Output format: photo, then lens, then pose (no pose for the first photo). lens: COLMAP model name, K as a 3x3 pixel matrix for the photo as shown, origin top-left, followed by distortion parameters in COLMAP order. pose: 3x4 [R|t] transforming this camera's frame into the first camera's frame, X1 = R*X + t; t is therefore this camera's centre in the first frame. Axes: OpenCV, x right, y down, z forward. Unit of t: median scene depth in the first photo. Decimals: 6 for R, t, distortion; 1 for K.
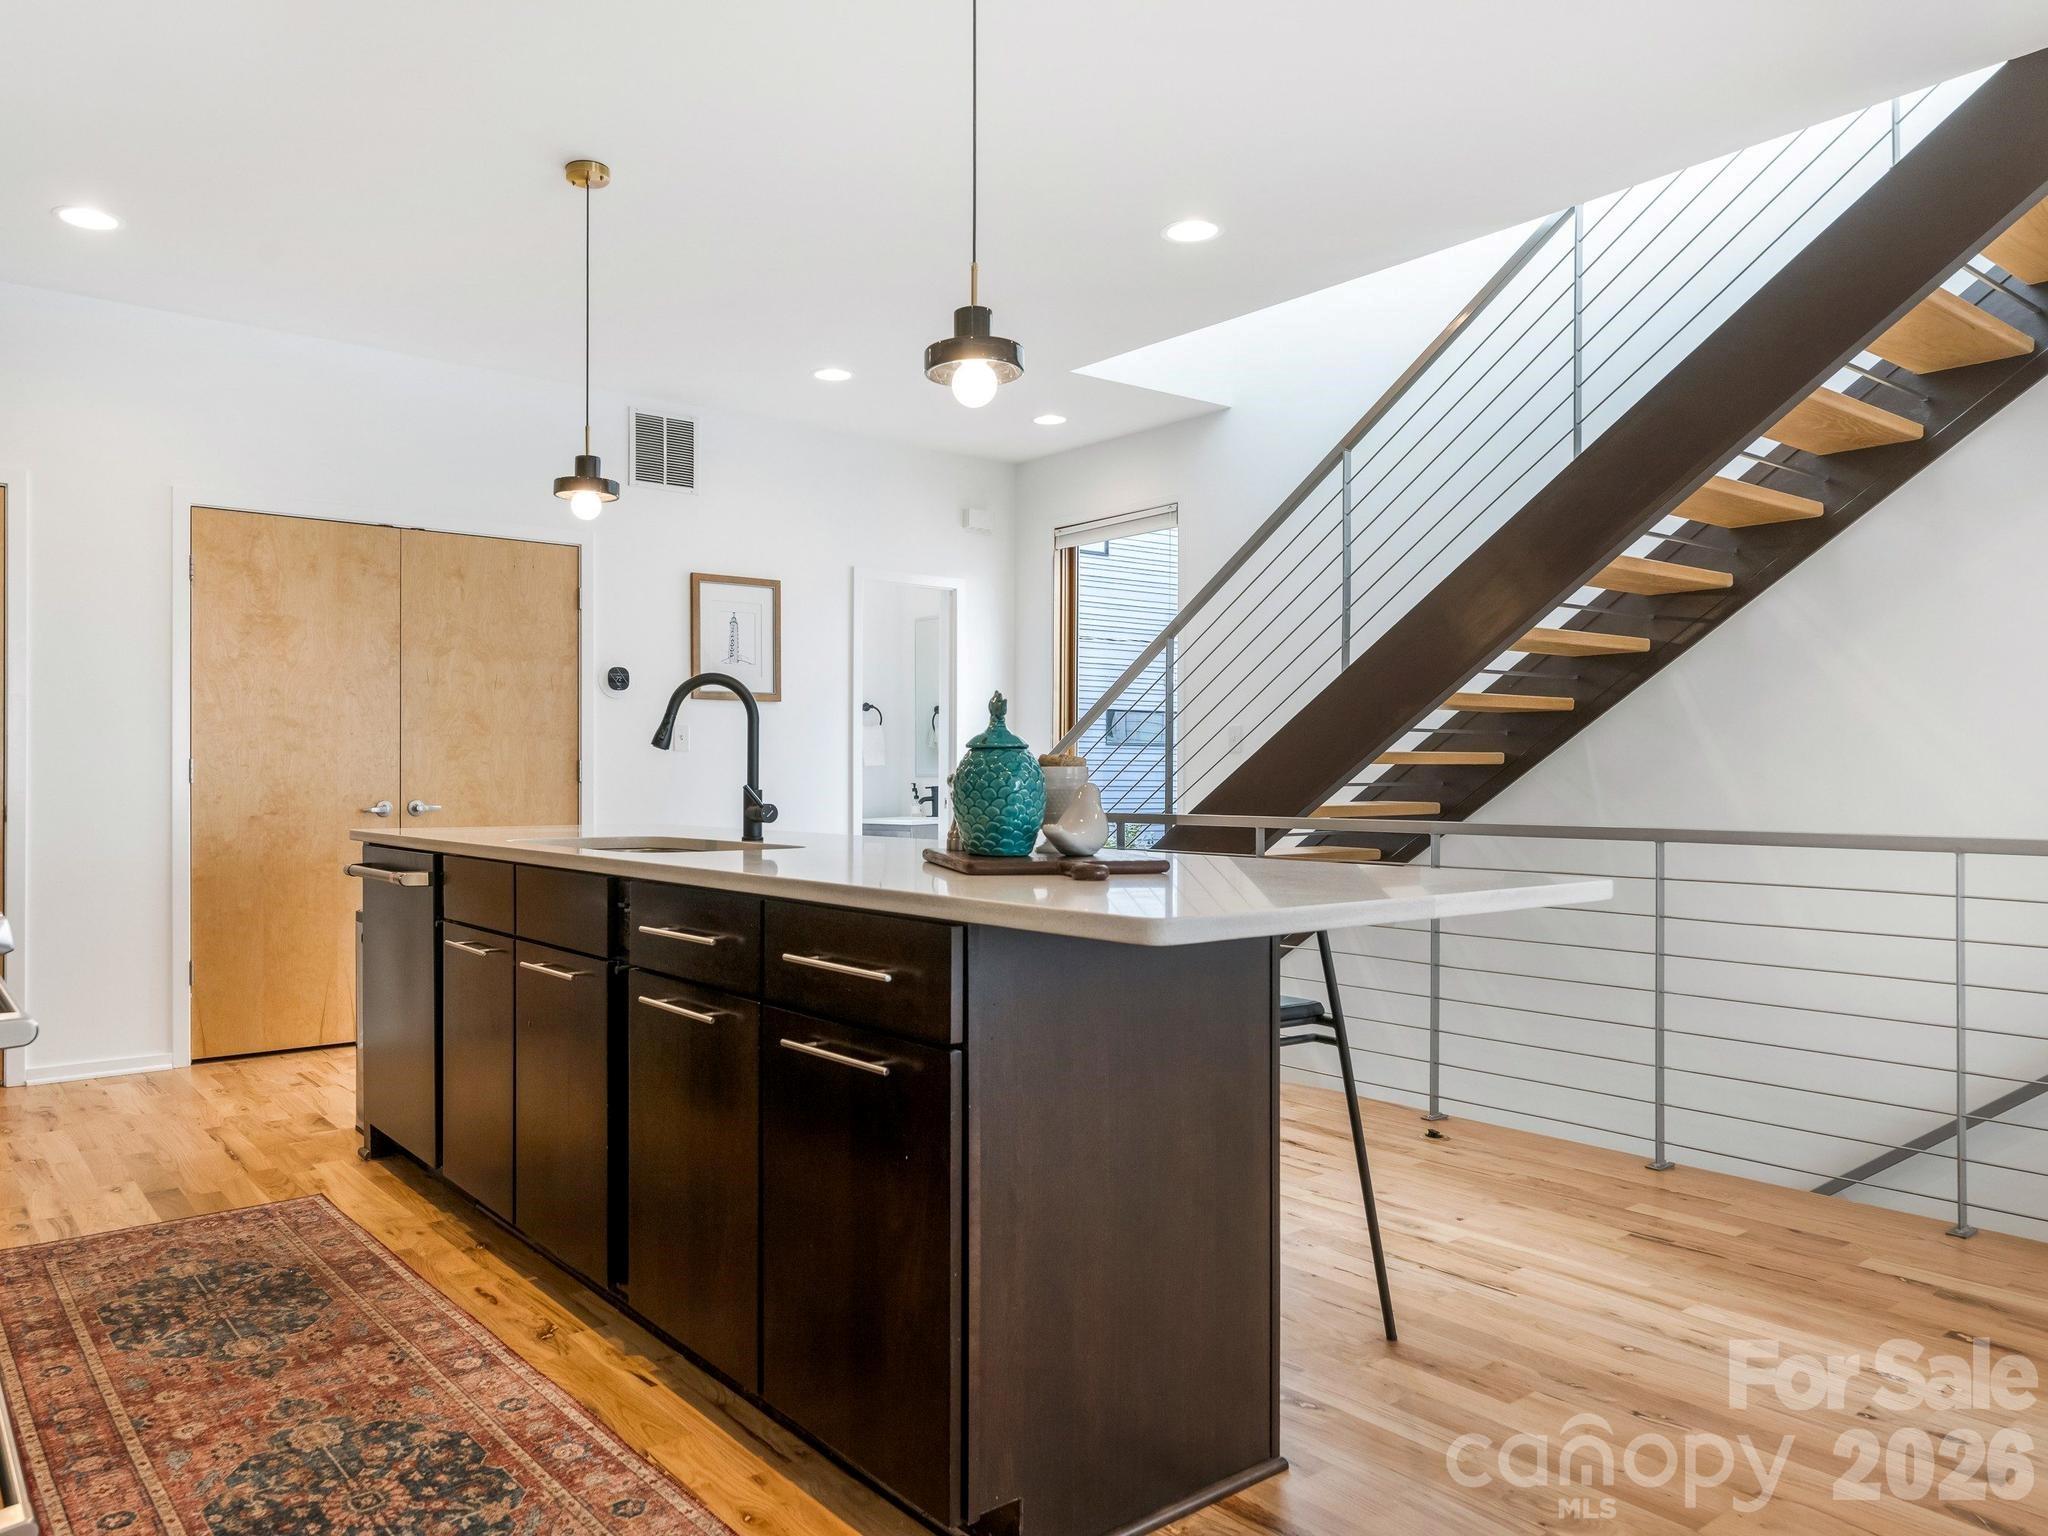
lens RADIAL K [[1373.3, 0, 915.1], [0, 1373.3, 778.9], [0, 0, 1]] dist [-0.010189, 0.009674]
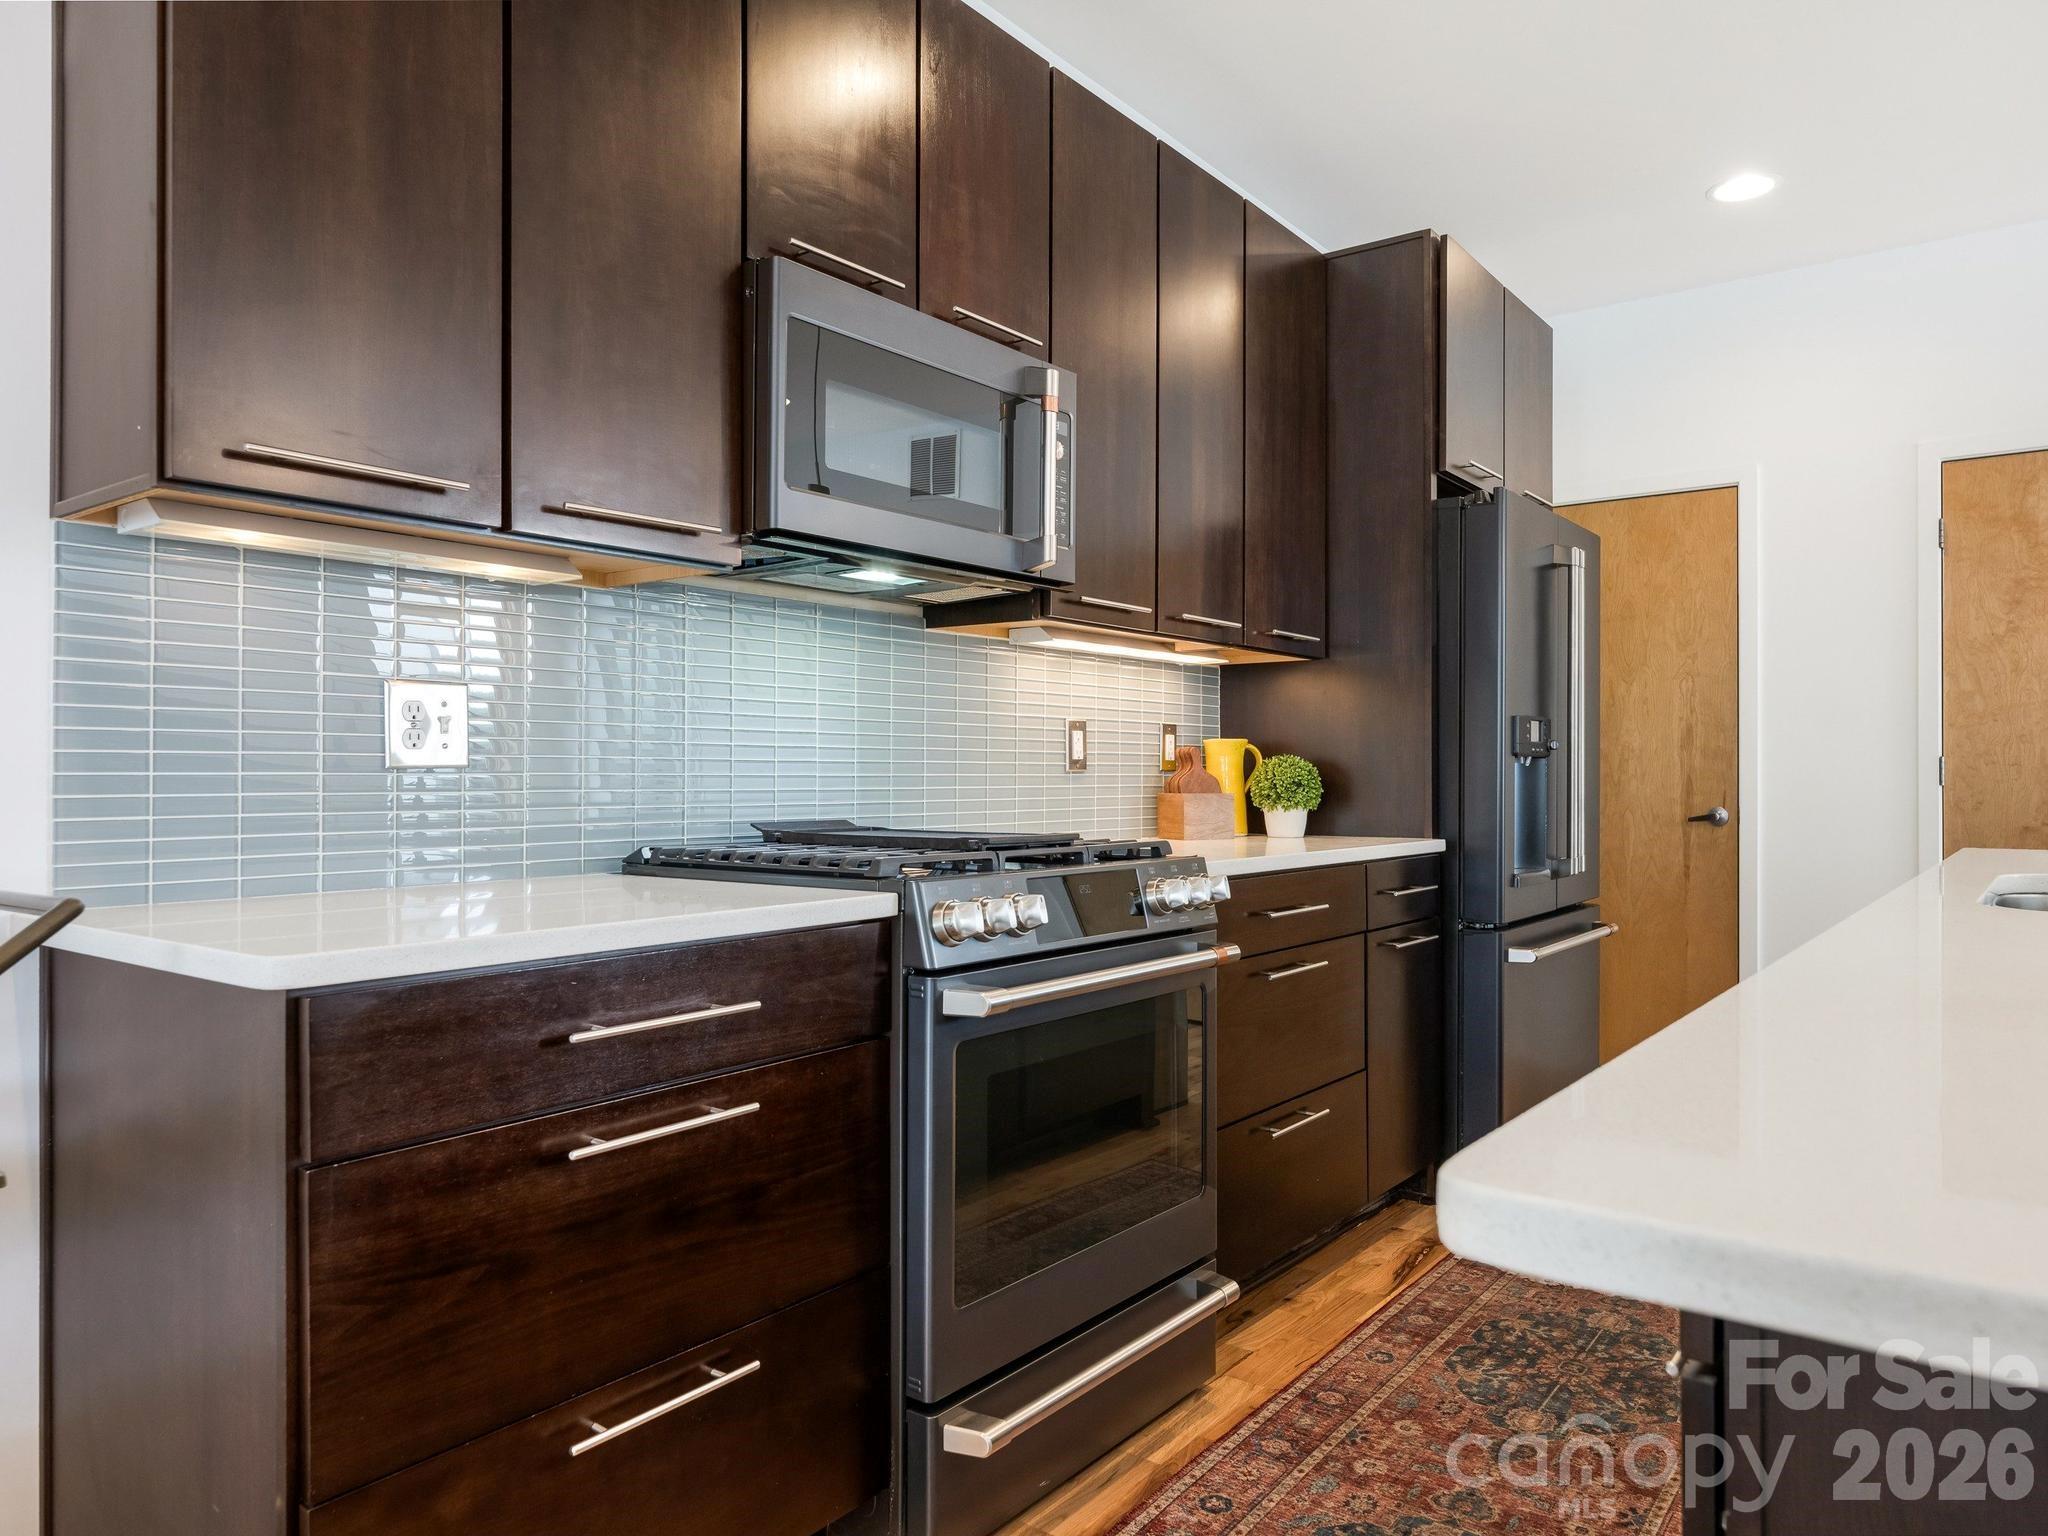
lens RADIAL K [[1373.3, 0, 1028.9], [0, 1373.3, 767.9], [0, 0, 1]] dist [-0.010189, 0.009674]
pose [[0.272453, -0.006734, -0.962145, 0.138002], [-0.002380, 0.999968, -0.007673, -0.000178], [0.962166, 0.004381, 0.272429, 0.219229]]
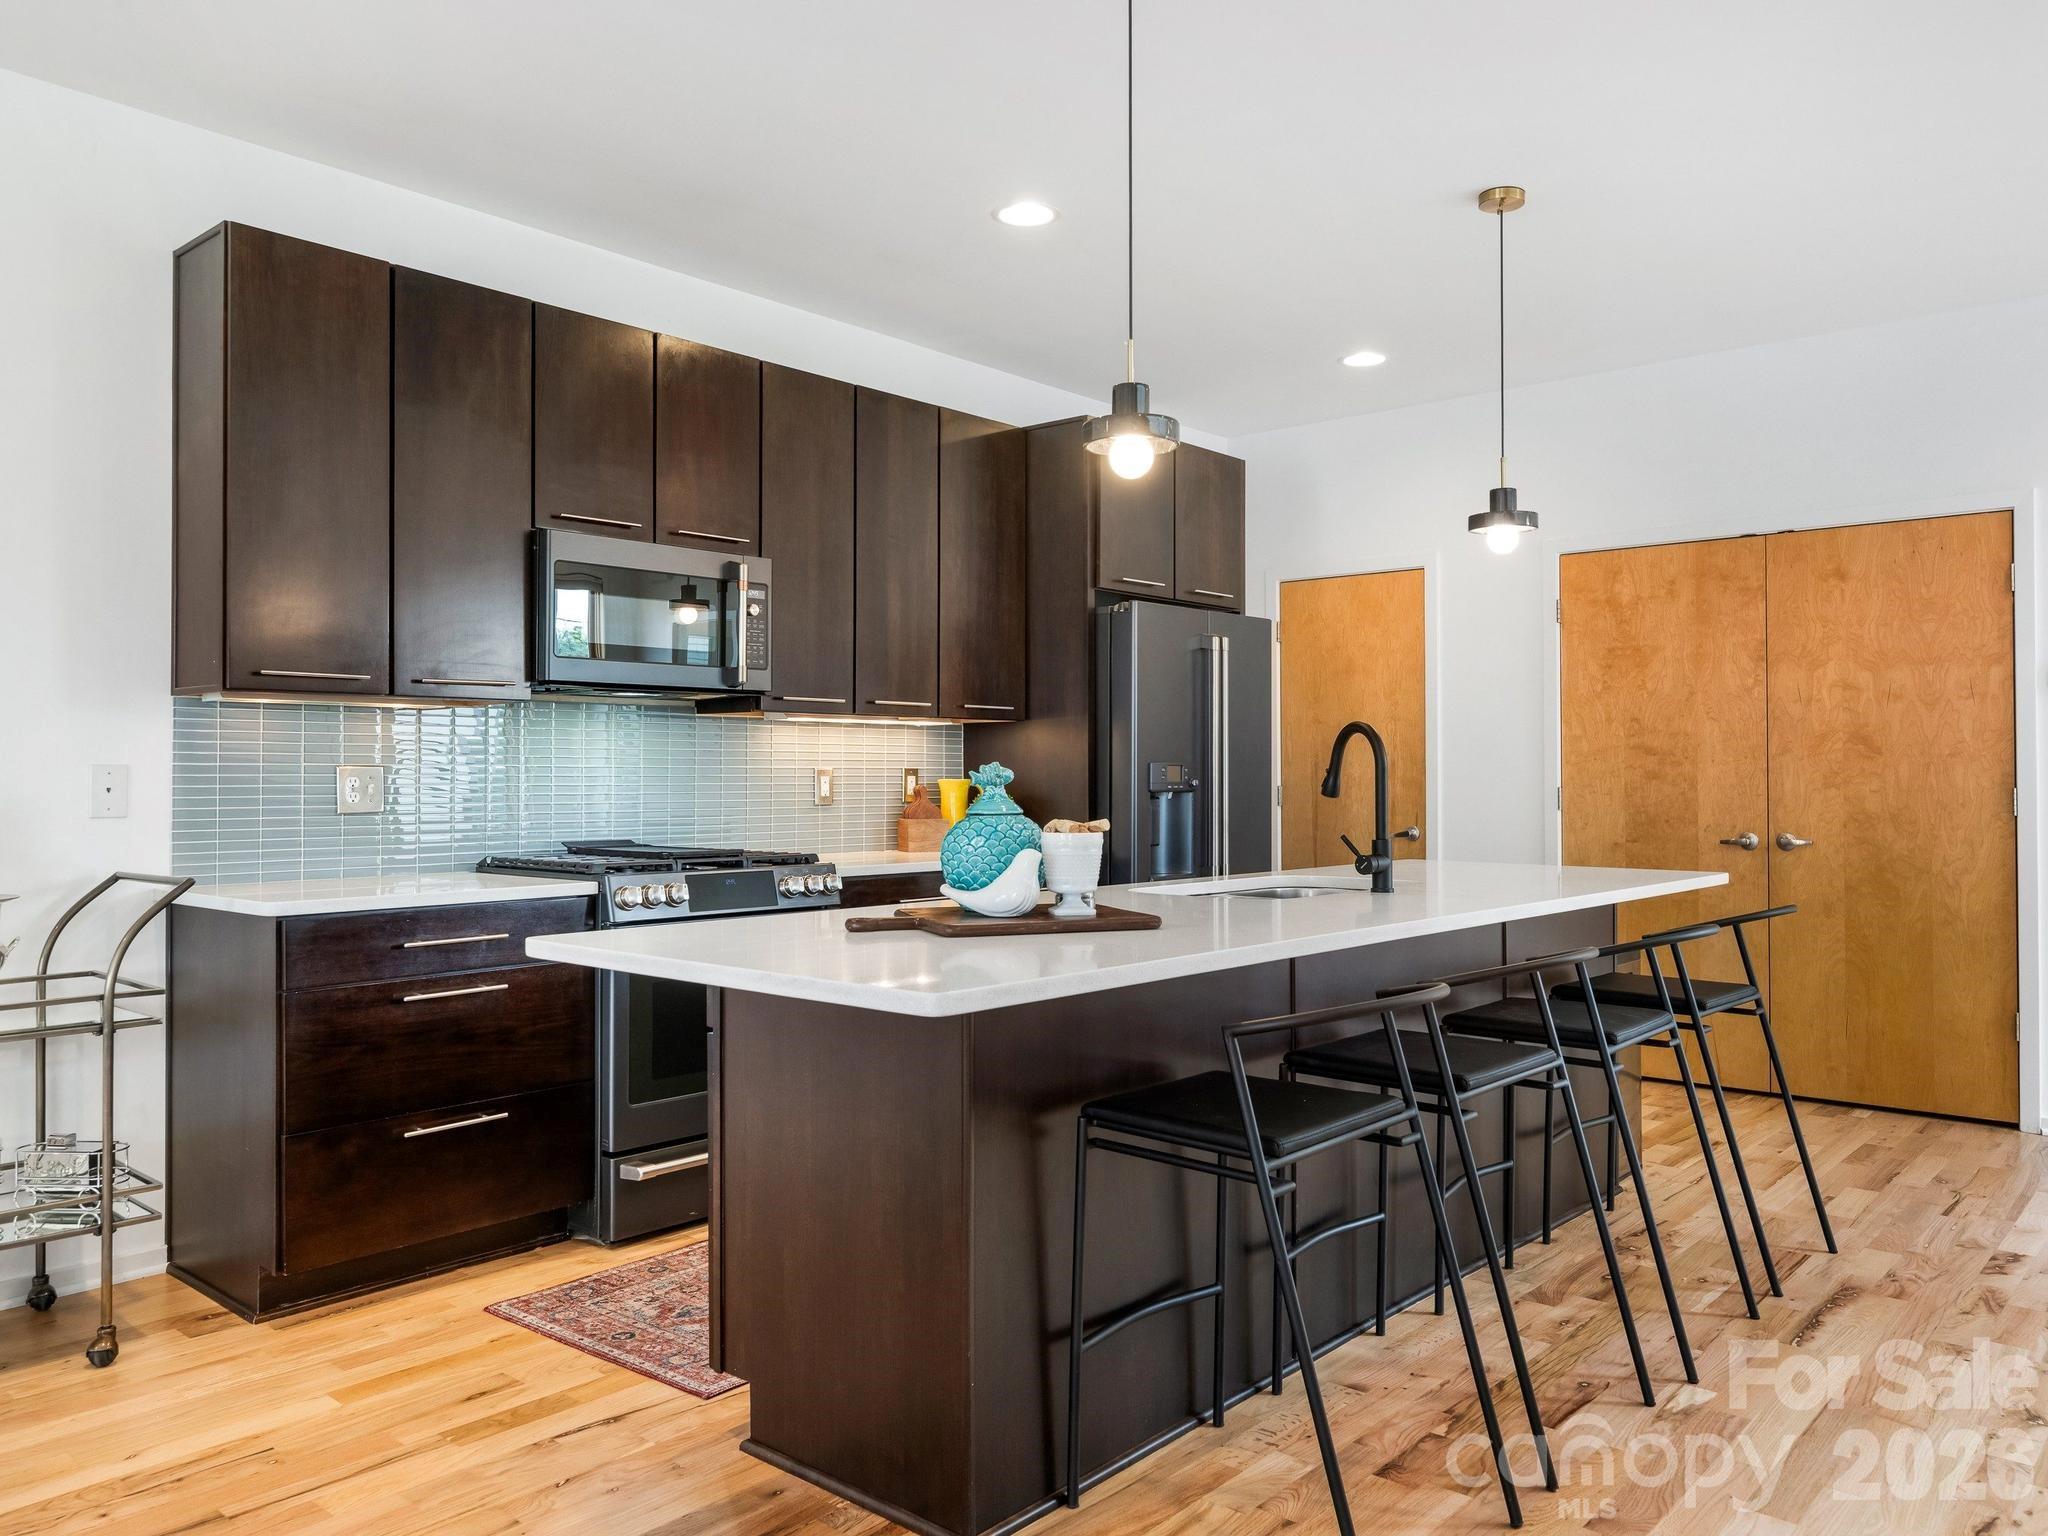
lens RADIAL K [[1494.3, 0, 1007.9], [0, 1494.3, 759.8], [0, 0, 1]] dist [-0.008031, 0.002505]
pose [[0.205509, -0.012158, -0.978580, 0.539043], [-0.001538, 0.999918, -0.012746, -0.020880], [0.978654, 0.004124, 0.205473, 0.328932]]
